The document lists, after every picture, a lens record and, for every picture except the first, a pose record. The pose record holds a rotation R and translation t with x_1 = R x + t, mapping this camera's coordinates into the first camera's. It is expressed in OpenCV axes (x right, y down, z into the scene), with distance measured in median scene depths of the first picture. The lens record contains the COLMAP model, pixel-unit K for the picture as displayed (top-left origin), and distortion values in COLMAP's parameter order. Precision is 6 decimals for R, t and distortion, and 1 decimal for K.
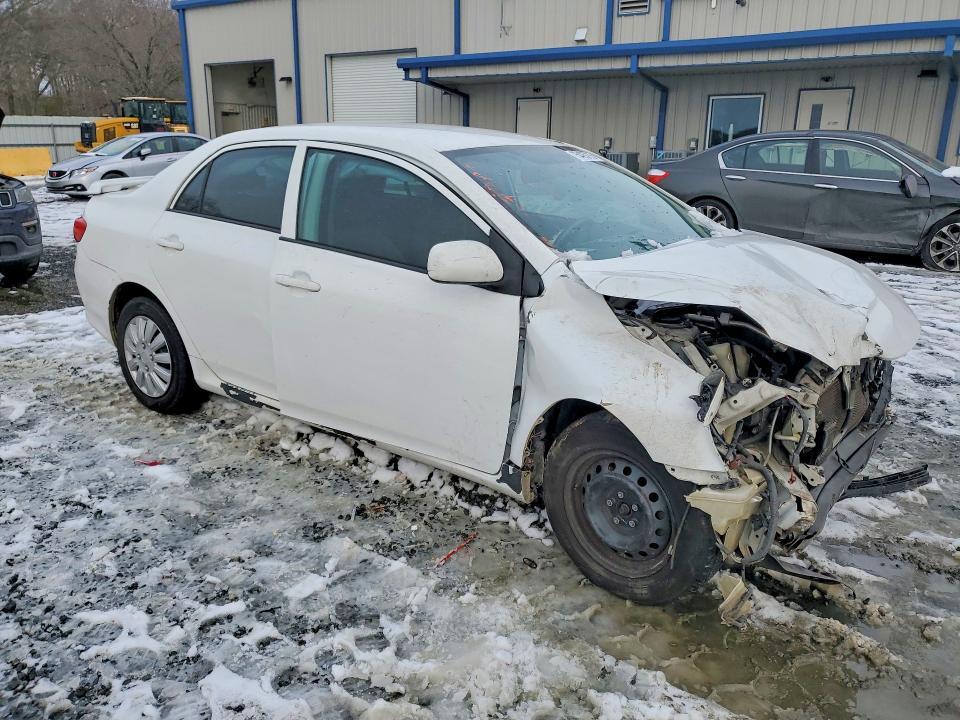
lens RADIAL K [[743.0, 0, 480.0], [0, 743.0, 360.0], [0, 0, 1]] dist [0.023572, -0.000249]
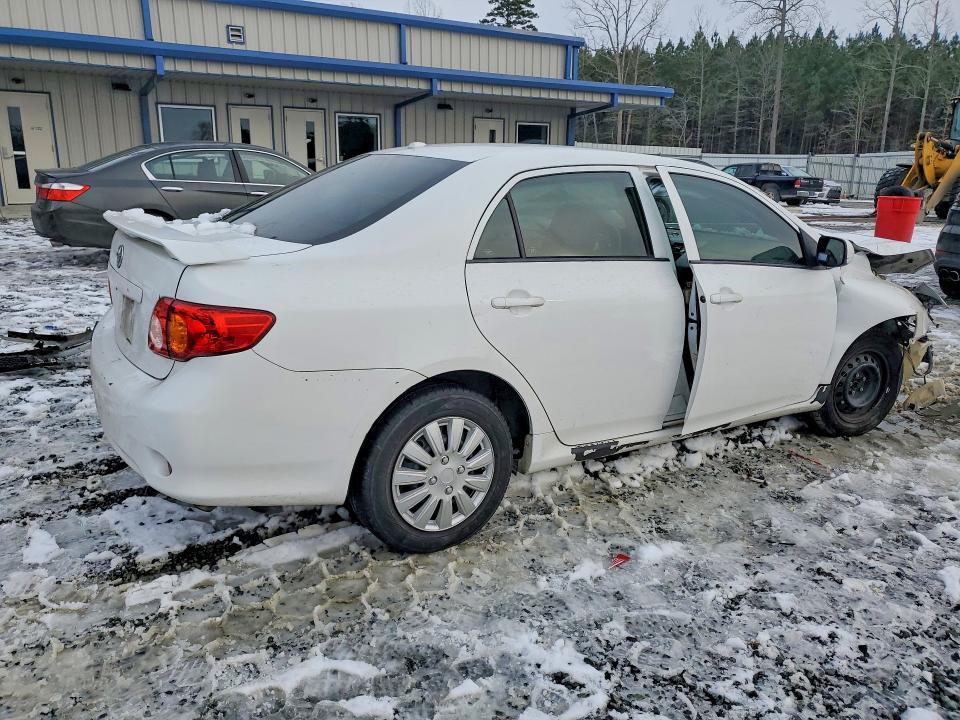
lens RADIAL K [[743.0, 0, 480.0], [0, 743.0, 360.0], [0, 0, 1]] dist [0.023572, -0.000249]
pose [[0.374957, -0.245303, 0.893999, -1.082764], [0.250407, 0.955309, 0.157101, -0.217335], [-0.892583, 0.164958, 0.419625, 0.704862]]
